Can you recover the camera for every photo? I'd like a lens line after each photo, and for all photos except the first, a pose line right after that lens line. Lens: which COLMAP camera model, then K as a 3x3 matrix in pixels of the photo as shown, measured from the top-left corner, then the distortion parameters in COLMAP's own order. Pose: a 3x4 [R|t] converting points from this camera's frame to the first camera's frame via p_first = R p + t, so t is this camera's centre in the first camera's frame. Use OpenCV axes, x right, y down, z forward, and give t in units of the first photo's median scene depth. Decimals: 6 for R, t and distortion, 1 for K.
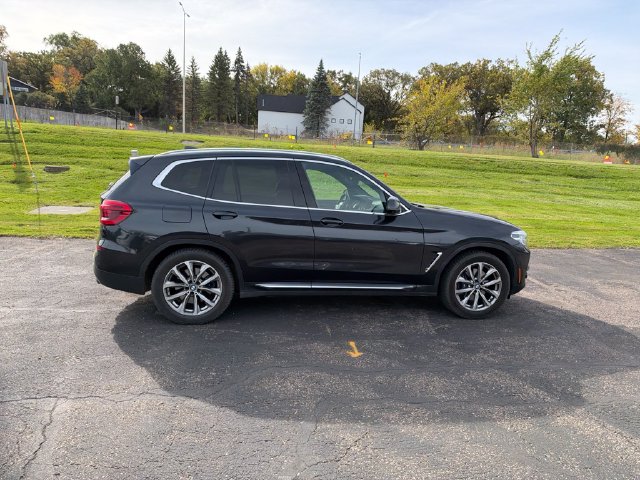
lens RADIAL K [[459.9, 0, 319.1], [0, 459.9, 244.1], [0, 0, 1]] dist [0.003615, -0.021290]
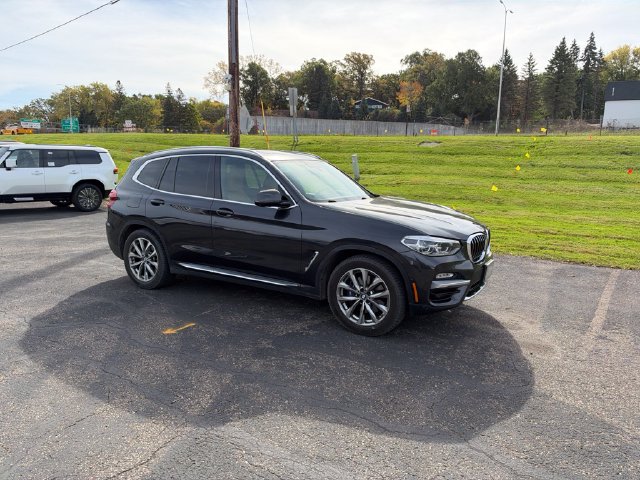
lens RADIAL K [[459.9, 0, 322.2], [0, 459.9, 242.1], [0, 0, 1]] dist [0.003615, -0.021290]
pose [[0.763065, 0.077004, -0.641718, 0.787760], [-0.083966, 0.996274, 0.019706, -0.017317], [0.640844, 0.038846, 0.766687, 0.292062]]
